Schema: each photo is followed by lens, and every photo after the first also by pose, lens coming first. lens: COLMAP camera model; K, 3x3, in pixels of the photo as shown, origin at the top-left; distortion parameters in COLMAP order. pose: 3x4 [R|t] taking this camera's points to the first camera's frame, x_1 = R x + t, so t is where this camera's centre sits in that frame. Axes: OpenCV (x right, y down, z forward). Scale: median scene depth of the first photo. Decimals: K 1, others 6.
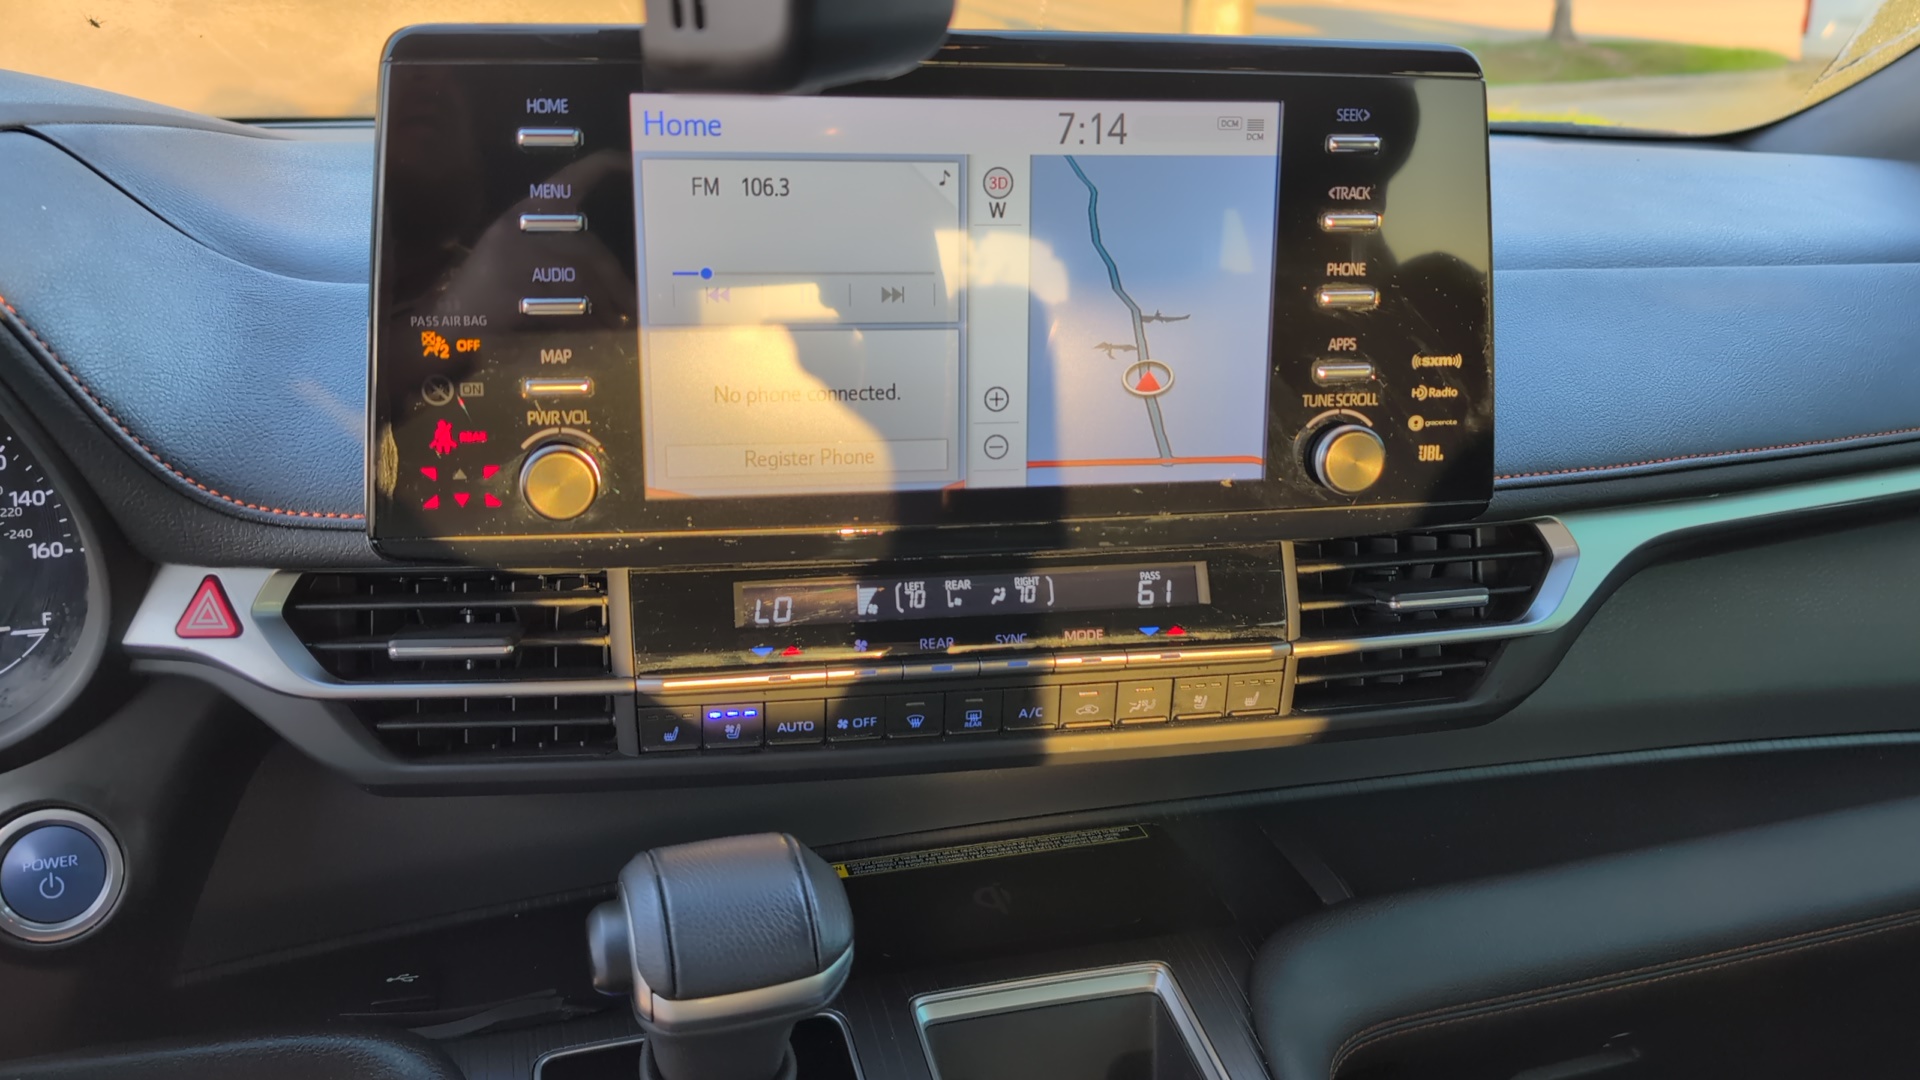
lens RADIAL K [[1634.1, 0, 954.2], [0, 1634.1, 536.8], [0, 0, 1]] dist [0.008788, -0.002356]
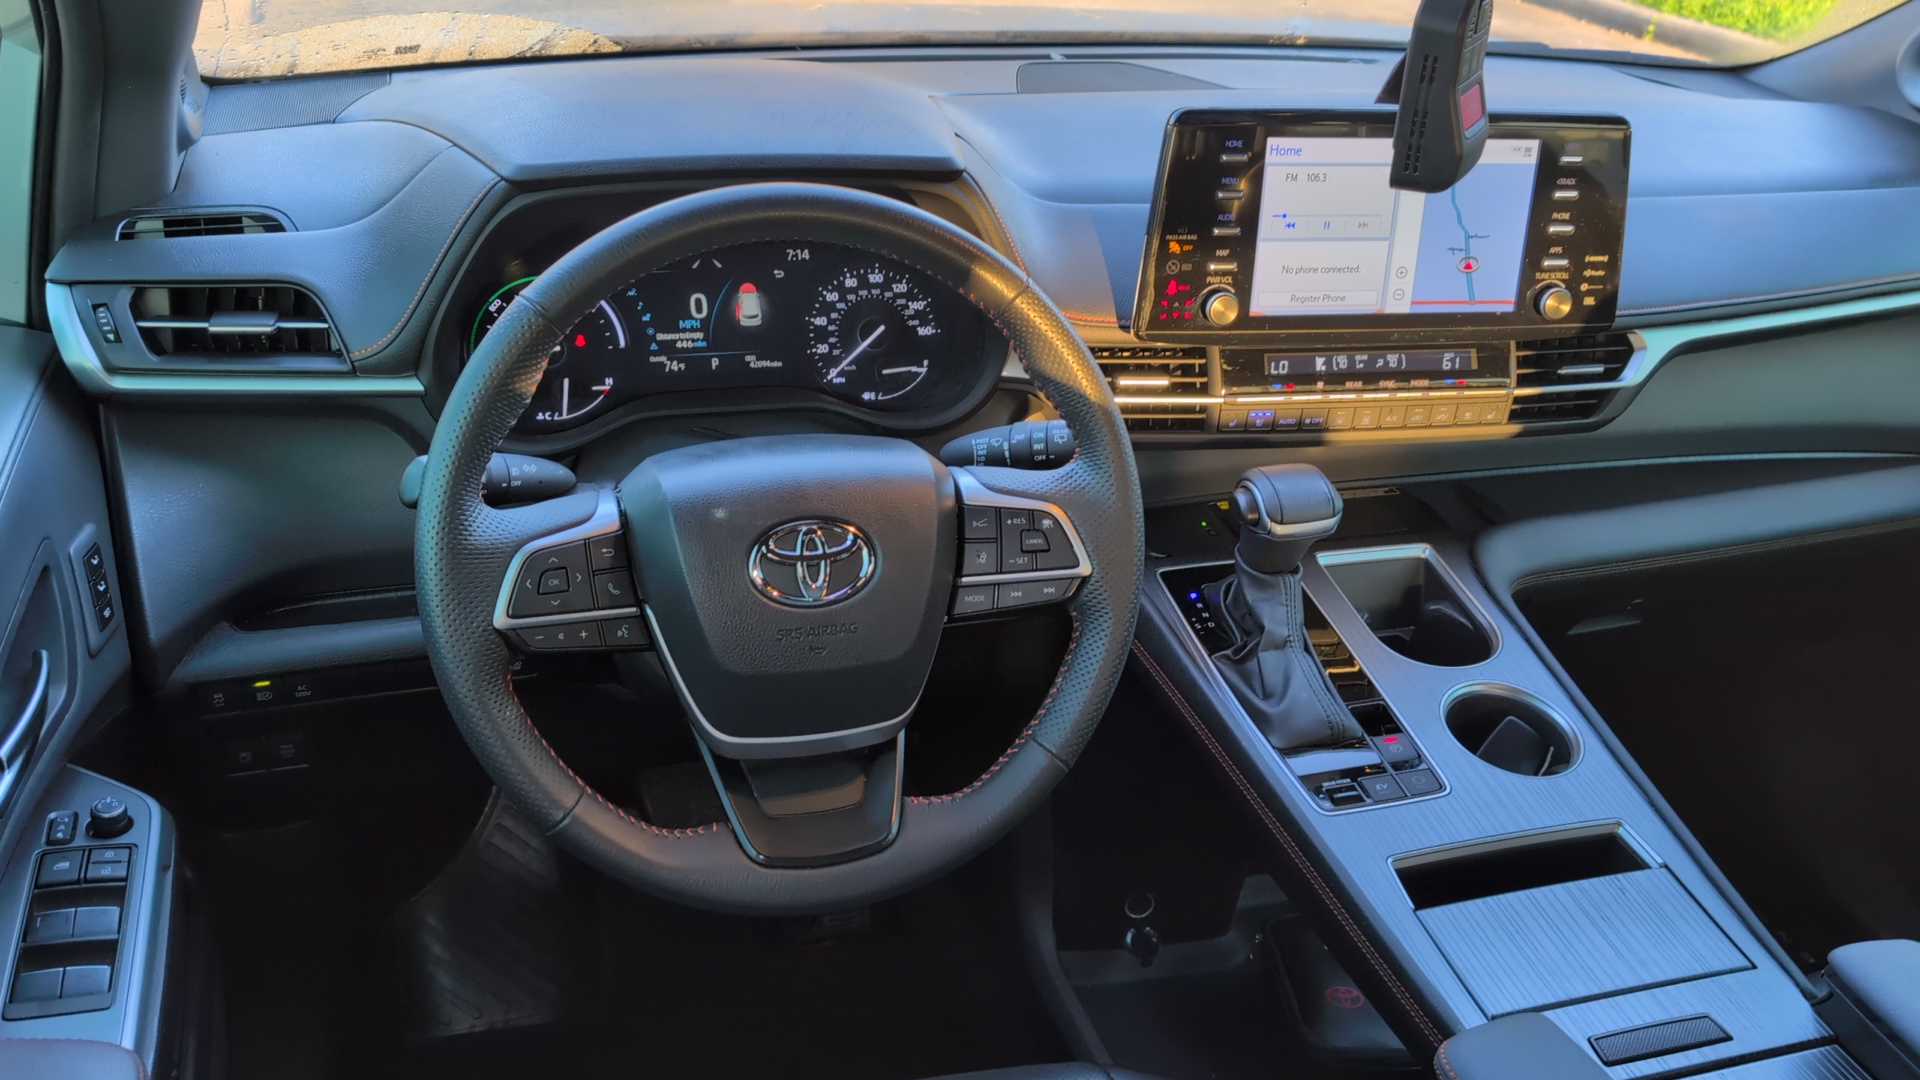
lens RADIAL K [[1613.3, 0, 955.4], [0, 1613.3, 542.6], [0, 0, 1]] dist [0.017749, -0.008574]
pose [[0.999427, 0.020150, 0.027204, -0.579306], [-0.023877, 0.989218, 0.144493, -0.023443], [-0.023999, -0.145059, 0.989132, -1.105373]]
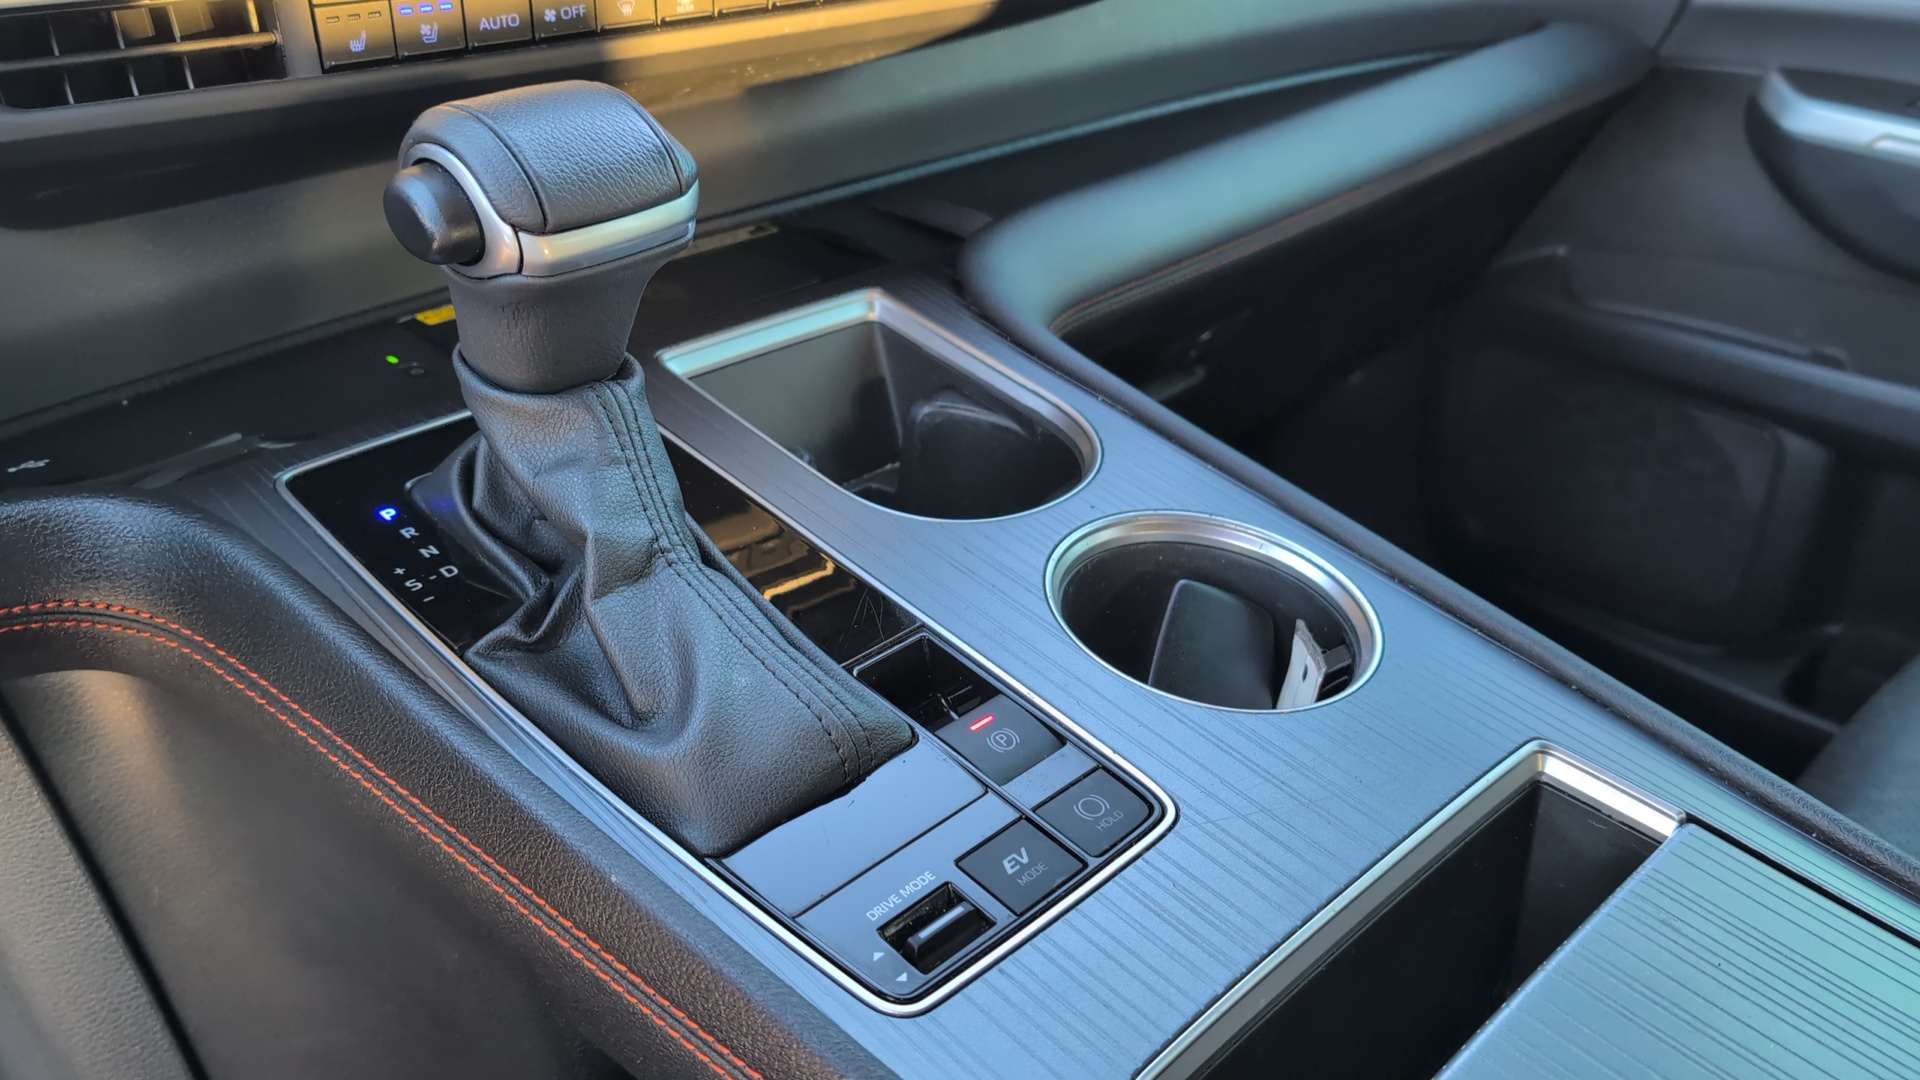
lens RADIAL K [[1613.3, 0, 955.4], [0, 1613.3, 542.6], [0, 0, 1]] dist [0.017749, -0.008574]
pose [[0.875998, -0.249433, 0.412809, -0.297693], [0.178746, 0.962837, 0.202472, 0.243652], [-0.447971, -0.103576, 0.888028, 0.114581]]
